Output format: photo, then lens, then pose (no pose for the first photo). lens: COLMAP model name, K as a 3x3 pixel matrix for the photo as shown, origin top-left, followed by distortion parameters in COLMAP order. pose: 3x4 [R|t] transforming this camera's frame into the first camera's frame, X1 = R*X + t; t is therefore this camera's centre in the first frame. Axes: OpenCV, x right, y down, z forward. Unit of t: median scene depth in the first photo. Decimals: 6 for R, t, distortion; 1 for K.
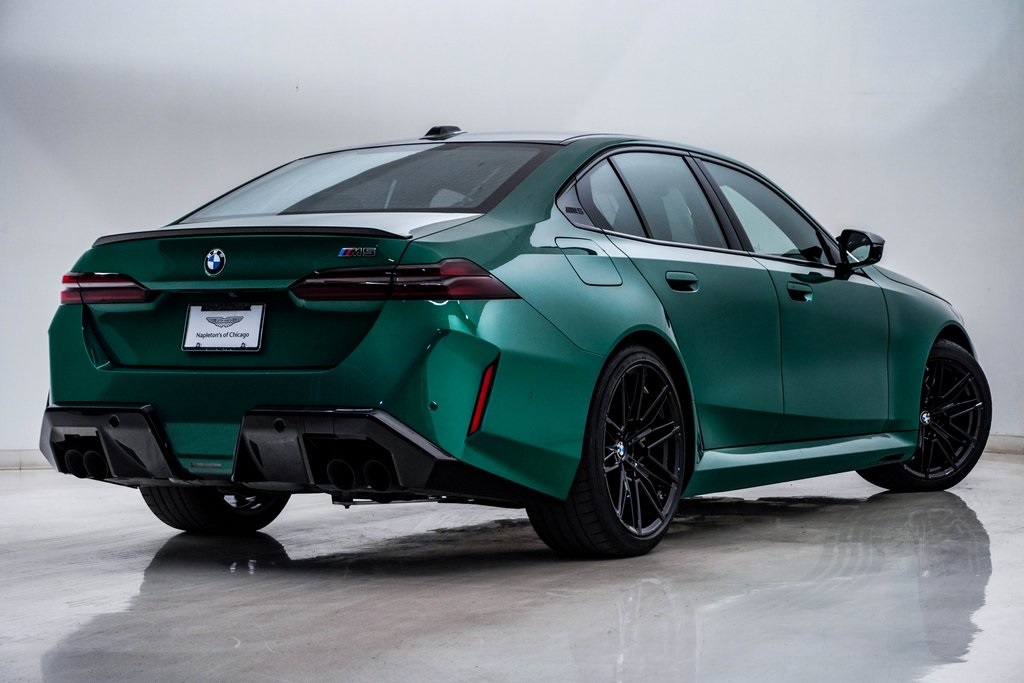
lens RADIAL K [[2192.6, 0, 514.6], [0, 2192.6, 340.6], [0, 0, 1]] dist [0.044054, 0.000000]
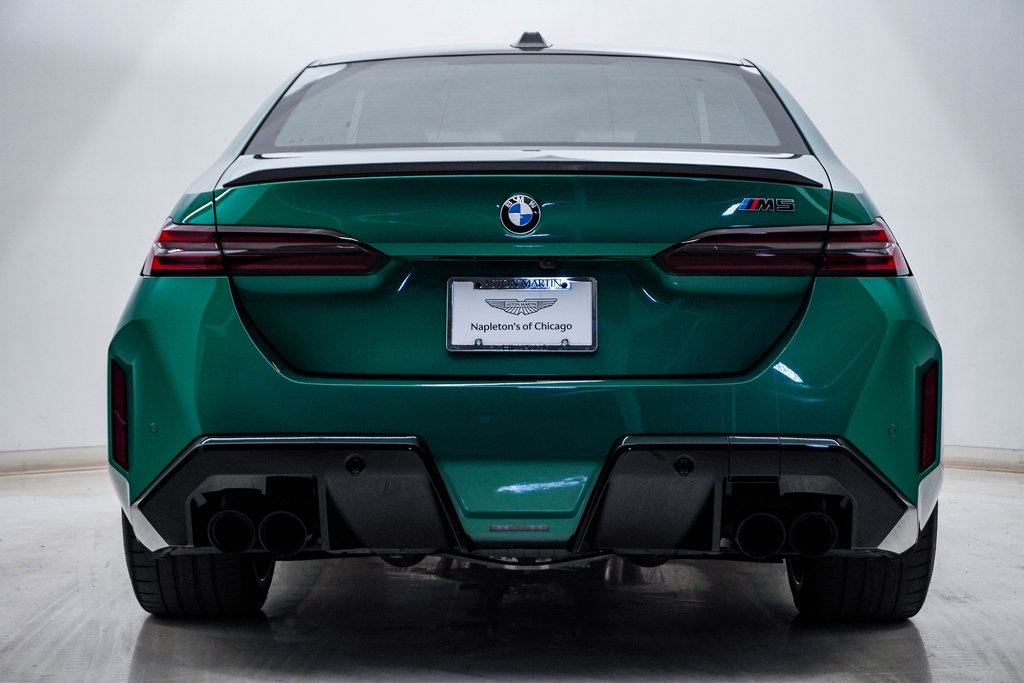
lens RADIAL K [[2318.9, 0, 511.3], [0, 2318.9, 343.2], [0, 0, 1]] dist [-0.187710, 0.000000]
pose [[0.873280, -0.002936, 0.487211, -0.468814], [-0.001426, 0.999962, 0.008583, -0.003497], [-0.487217, -0.008191, 0.873242, 0.399619]]
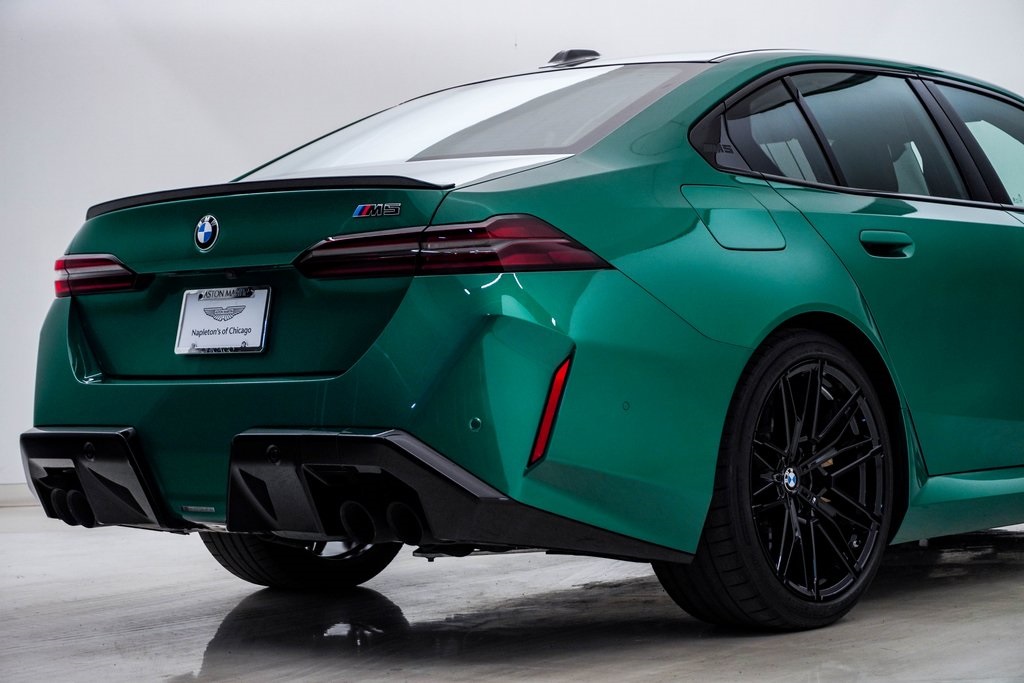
lens RADIAL K [[2192.6, 0, 510.0], [0, 2192.6, 339.0], [0, 0, 1]] dist [0.044054, 0.000000]
pose [[0.980872, -0.024155, -0.193151, 0.103530], [0.023137, 0.999704, -0.007523, 0.007730], [0.193275, 0.002910, 0.981140, 0.295713]]
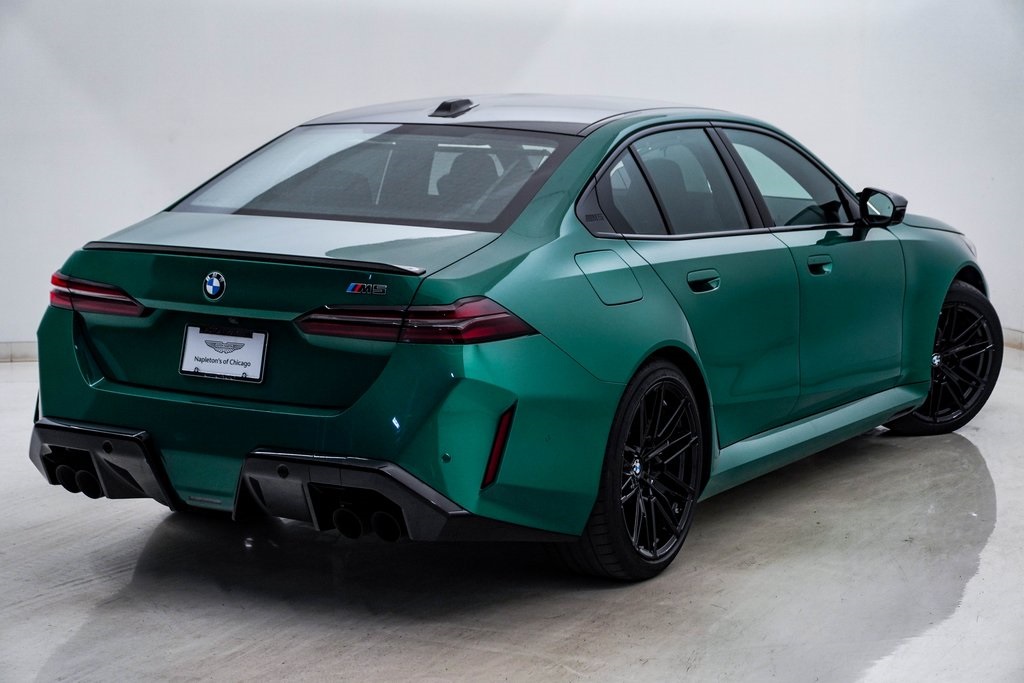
lens RADIAL K [[2090.0, 0, 513.4], [0, 2090.0, 343.0], [0, 0, 1]] dist [0.094028, 0.000000]
pose [[0.999785, 0.016269, 0.012849, -0.019393], [-0.017814, 0.991218, 0.131029, -0.130330], [-0.010605, -0.131230, 0.991295, 0.105120]]
